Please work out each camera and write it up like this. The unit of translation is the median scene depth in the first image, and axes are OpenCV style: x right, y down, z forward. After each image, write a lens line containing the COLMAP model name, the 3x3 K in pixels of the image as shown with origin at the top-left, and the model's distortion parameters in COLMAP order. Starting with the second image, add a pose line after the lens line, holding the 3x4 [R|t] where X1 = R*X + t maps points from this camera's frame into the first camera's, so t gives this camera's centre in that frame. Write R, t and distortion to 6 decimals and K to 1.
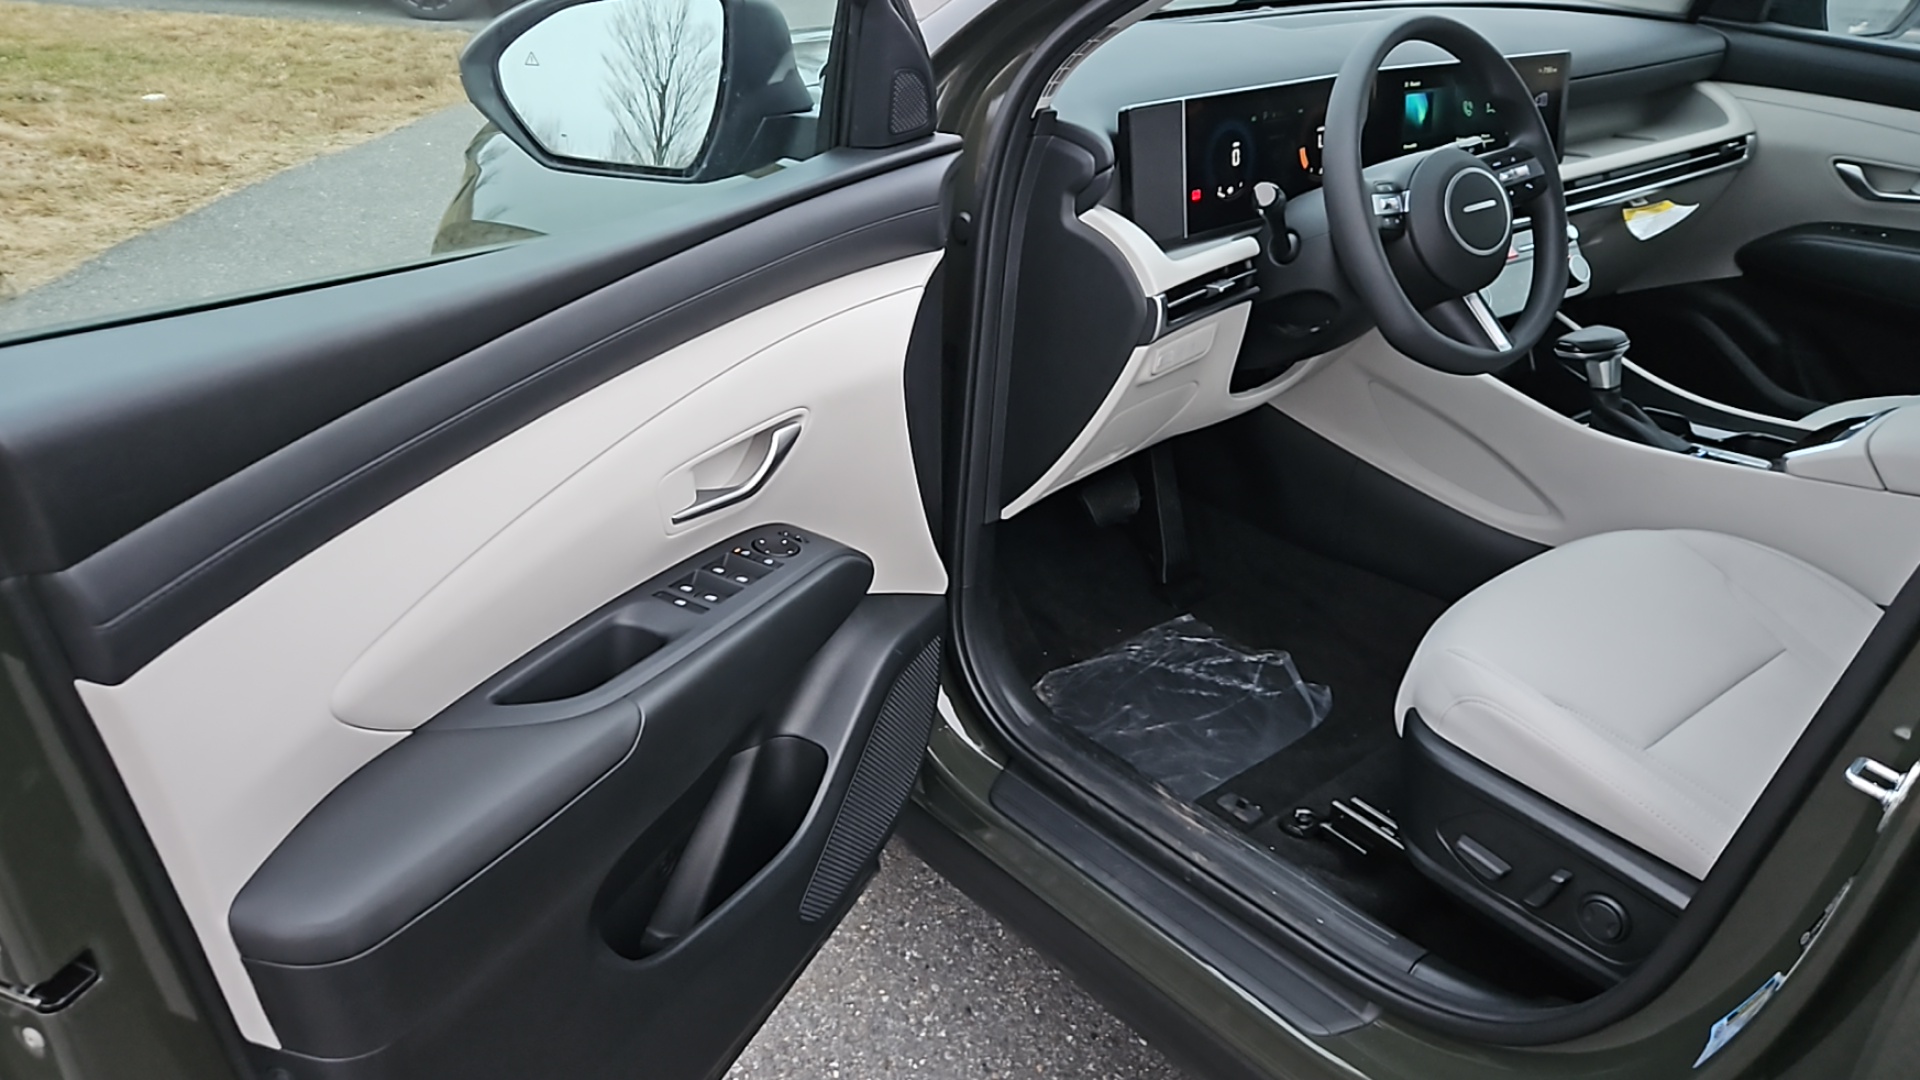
lens RADIAL K [[1422.2, 0, 947.3], [0, 1422.2, 541.1], [0, 0, 1]] dist [0.078298, -0.053856]
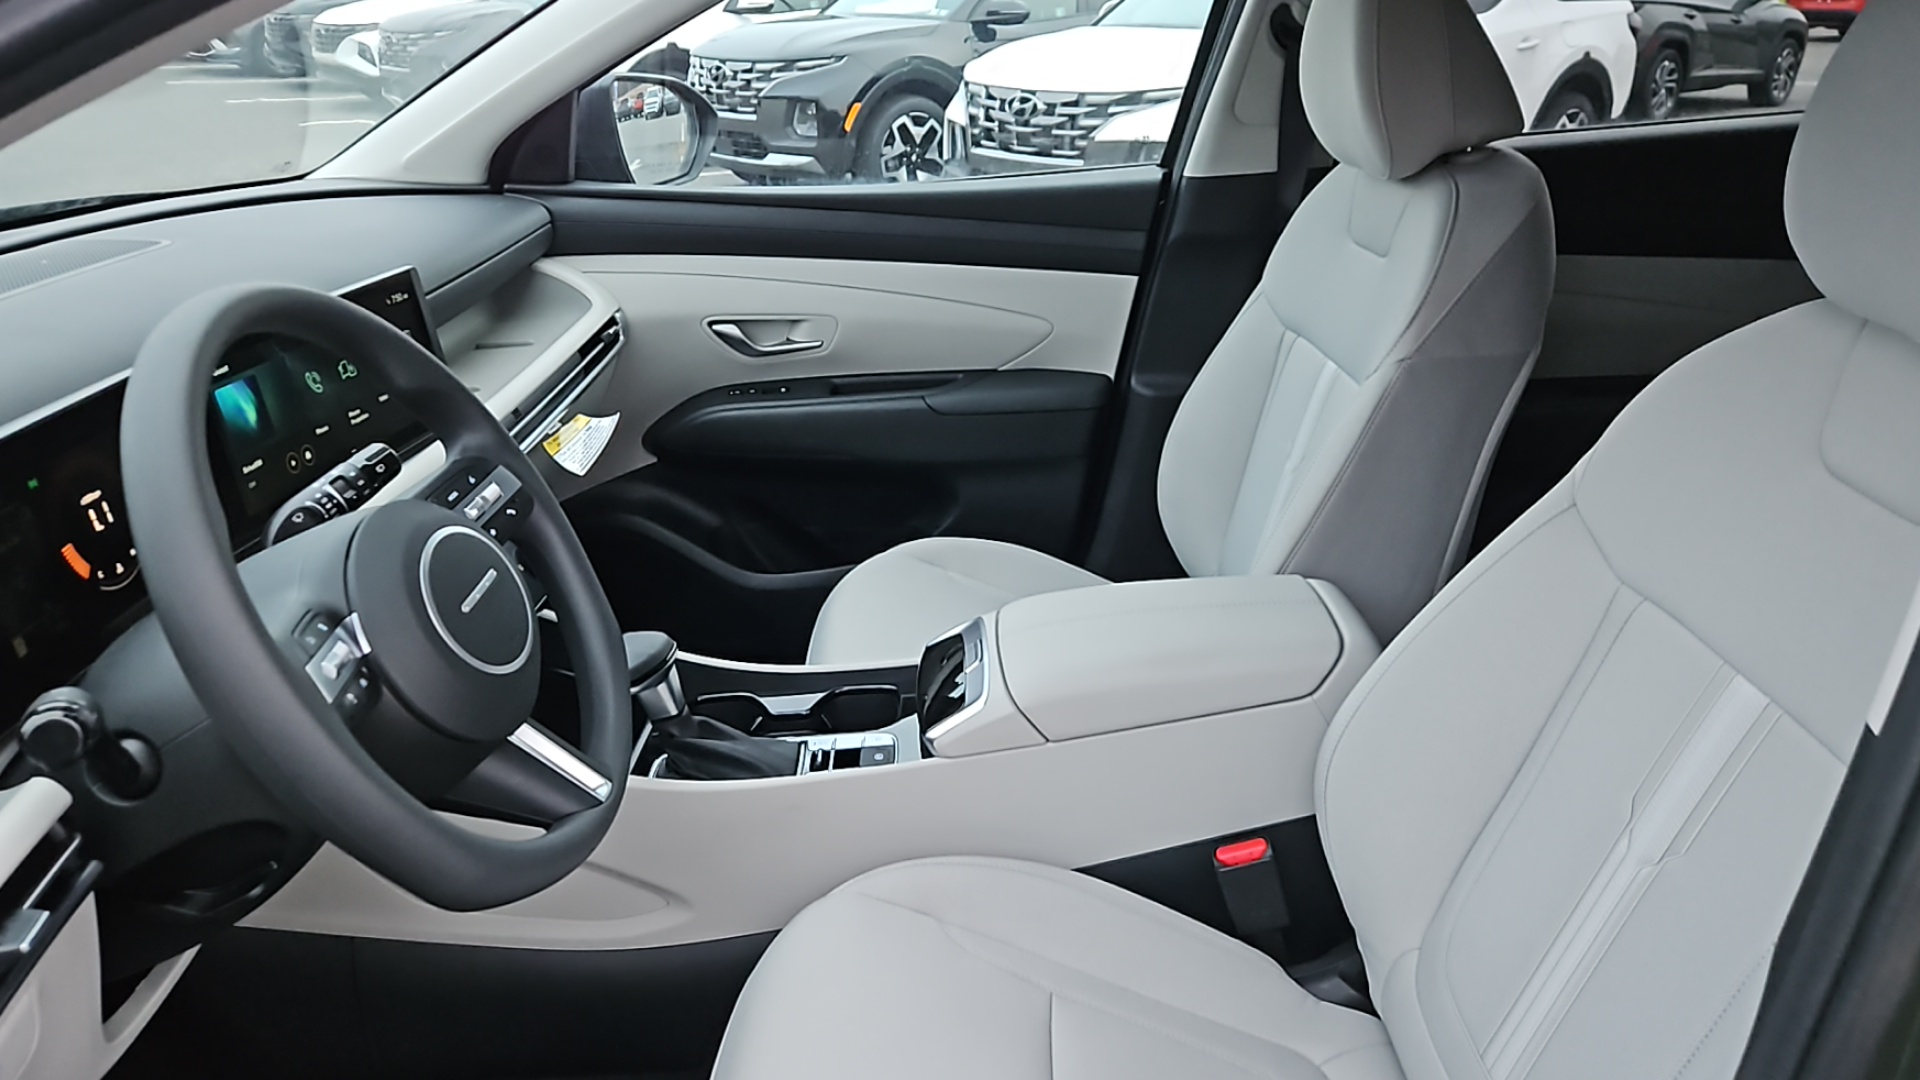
lens RADIAL K [[1422.2, 0, 947.3], [0, 1422.2, 541.1], [0, 0, 1]] dist [0.078298, -0.053856]
pose [[0.658612, -0.311317, 0.685063, 0.076866], [0.366136, 0.927948, 0.069694, -0.153370], [-0.657400, 0.204925, 0.725142, 0.322697]]
